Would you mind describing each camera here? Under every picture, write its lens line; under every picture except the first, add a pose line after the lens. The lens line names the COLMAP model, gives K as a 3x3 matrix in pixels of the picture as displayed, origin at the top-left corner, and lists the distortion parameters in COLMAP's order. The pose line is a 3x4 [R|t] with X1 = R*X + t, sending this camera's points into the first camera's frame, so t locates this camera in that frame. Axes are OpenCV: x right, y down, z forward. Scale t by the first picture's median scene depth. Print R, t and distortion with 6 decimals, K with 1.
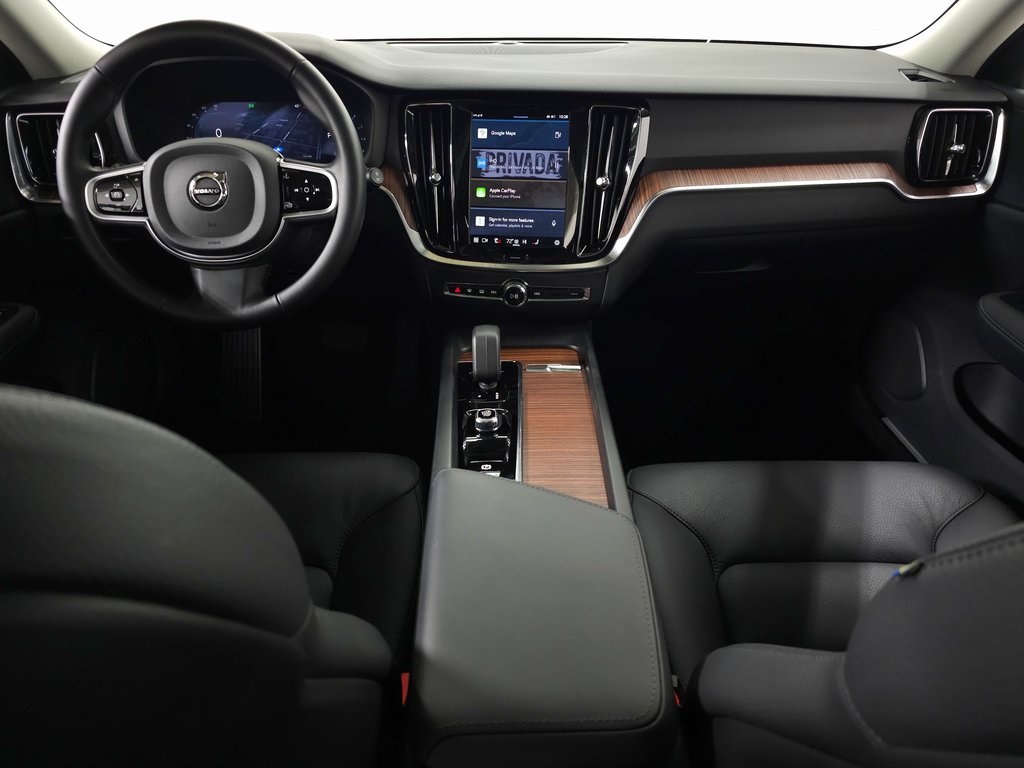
lens RADIAL K [[723.5, 0, 529.3], [0, 723.5, 395.2], [0, 0, 1]] dist [0.019423, -0.035345]
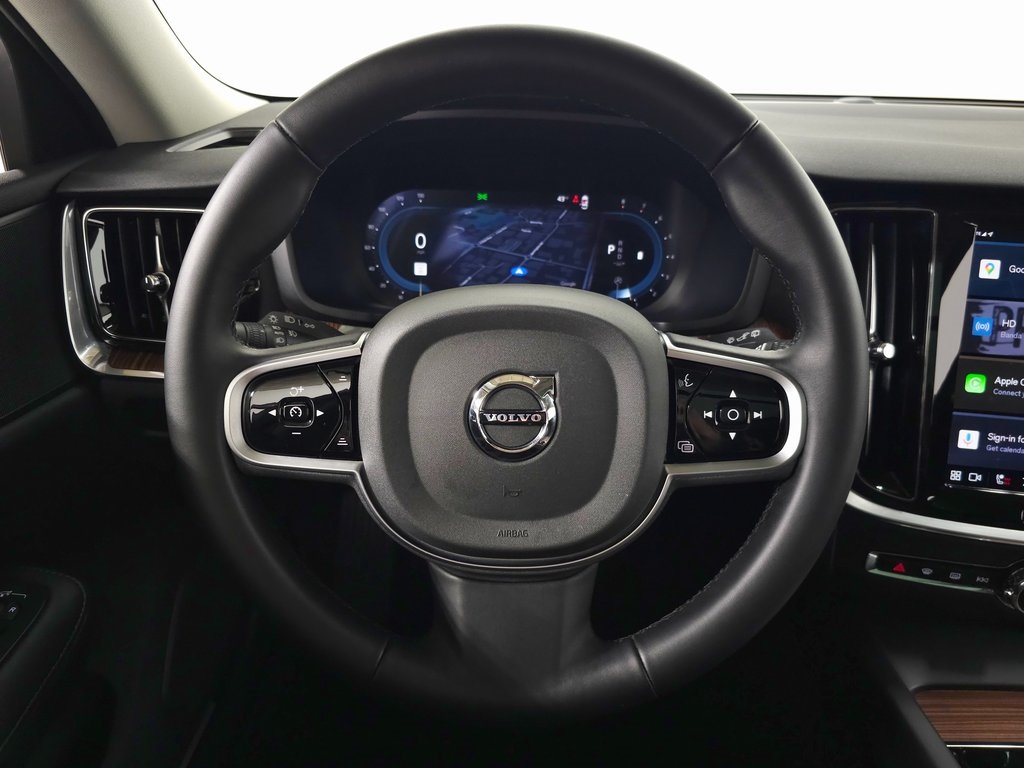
lens RADIAL K [[723.5, 0, 505.0], [0, 723.5, 380.1], [0, 0, 1]] dist [0.019423, -0.035345]
pose [[0.997322, 0.038422, -0.062238, -0.360610], [-0.044274, 0.994439, -0.095556, -0.223517], [0.058220, 0.098056, 0.993476, 0.496044]]
